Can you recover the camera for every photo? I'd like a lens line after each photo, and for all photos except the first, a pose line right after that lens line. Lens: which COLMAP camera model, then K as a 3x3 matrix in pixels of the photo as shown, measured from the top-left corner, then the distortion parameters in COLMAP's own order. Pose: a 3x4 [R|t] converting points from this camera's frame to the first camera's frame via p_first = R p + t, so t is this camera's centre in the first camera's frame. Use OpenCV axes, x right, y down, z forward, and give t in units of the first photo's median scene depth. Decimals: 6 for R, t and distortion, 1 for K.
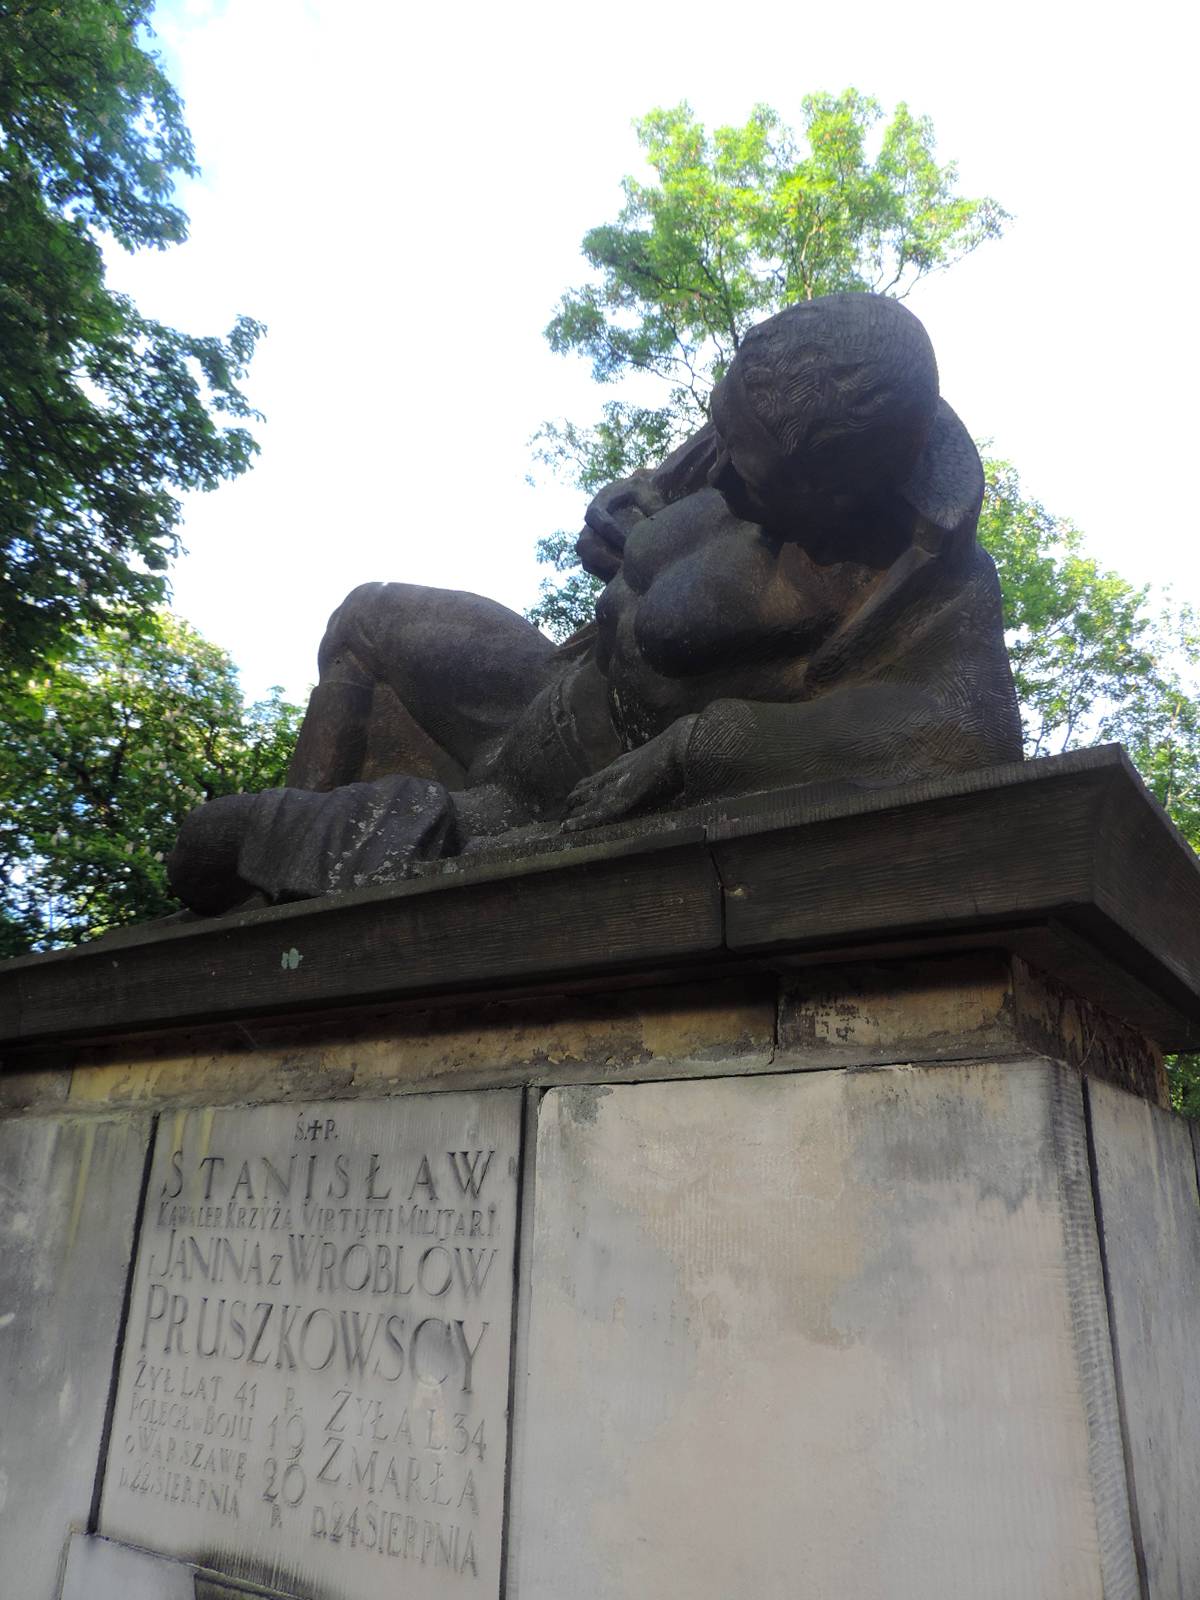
lens RADIAL K [[1128.4, 0, 603.3], [0, 1128.4, 800.0], [0, 0, 1]] dist [-0.025012, 0.005695]
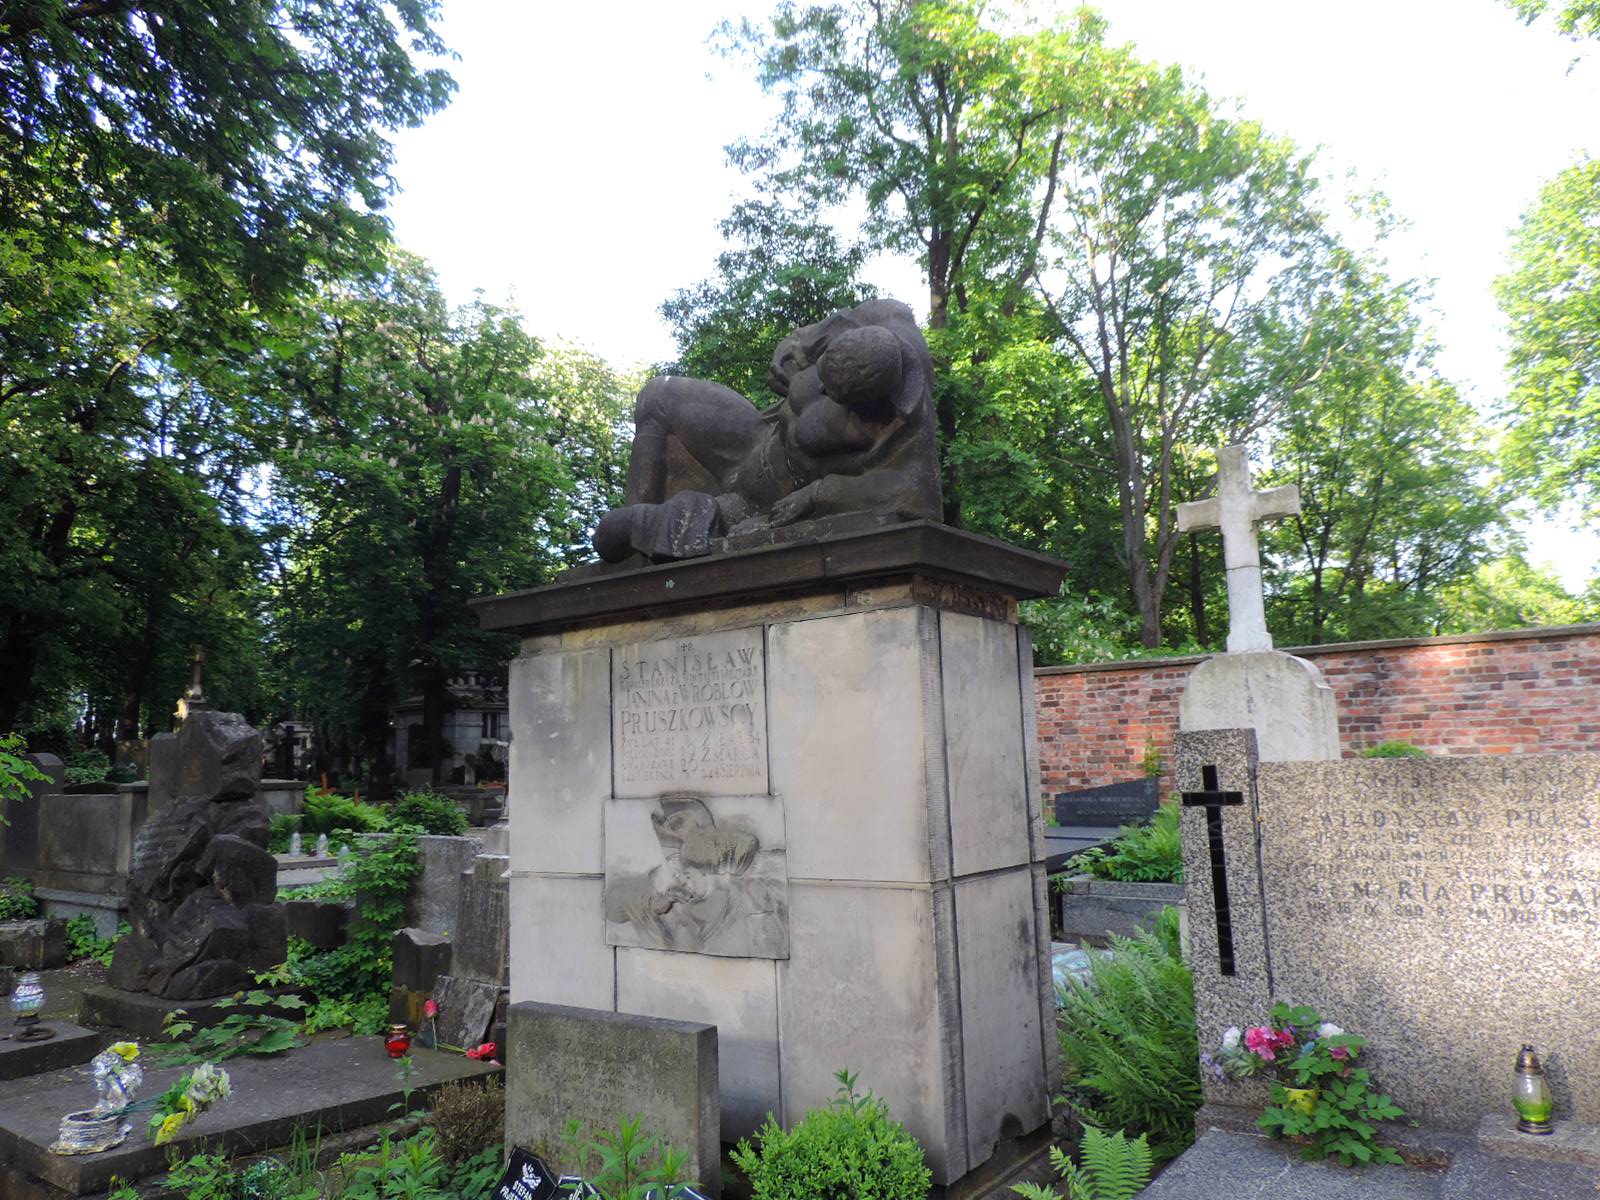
lens RADIAL K [[1128.4, 0, 807.2], [0, 1128.4, 609.9], [0, 0, 1]] dist [-0.025012, 0.005695]
pose [[0.998252, -0.058550, -0.007993, 0.008342], [0.058905, 0.975138, 0.213628, -0.049030], [-0.004714, -0.213726, 0.976882, -0.225809]]
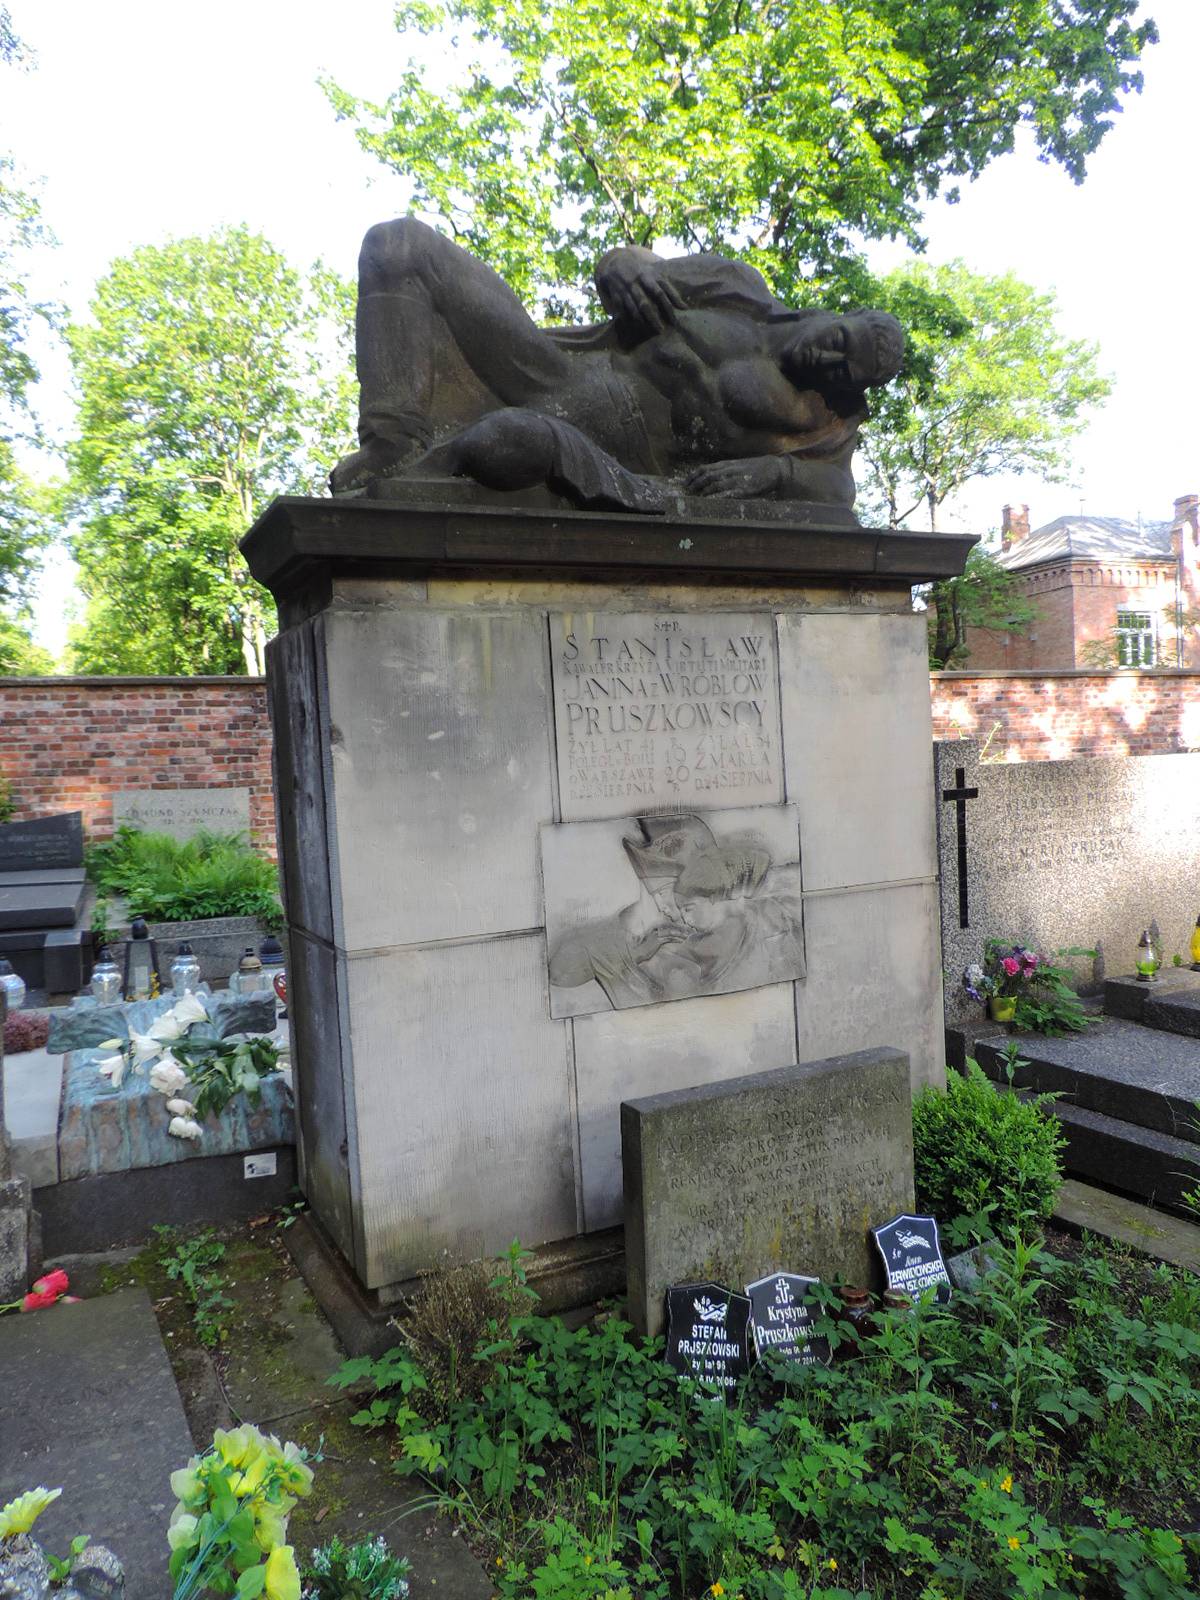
lens RADIAL K [[1128.4, 0, 603.3], [0, 1128.4, 800.0], [0, 0, 1]] dist [-0.025012, 0.005695]
pose [[0.485402, -0.083776, 0.870268, -0.309862], [-0.246851, 0.941767, 0.228343, 0.021296], [-0.838719, -0.325664, 0.436455, 0.011498]]
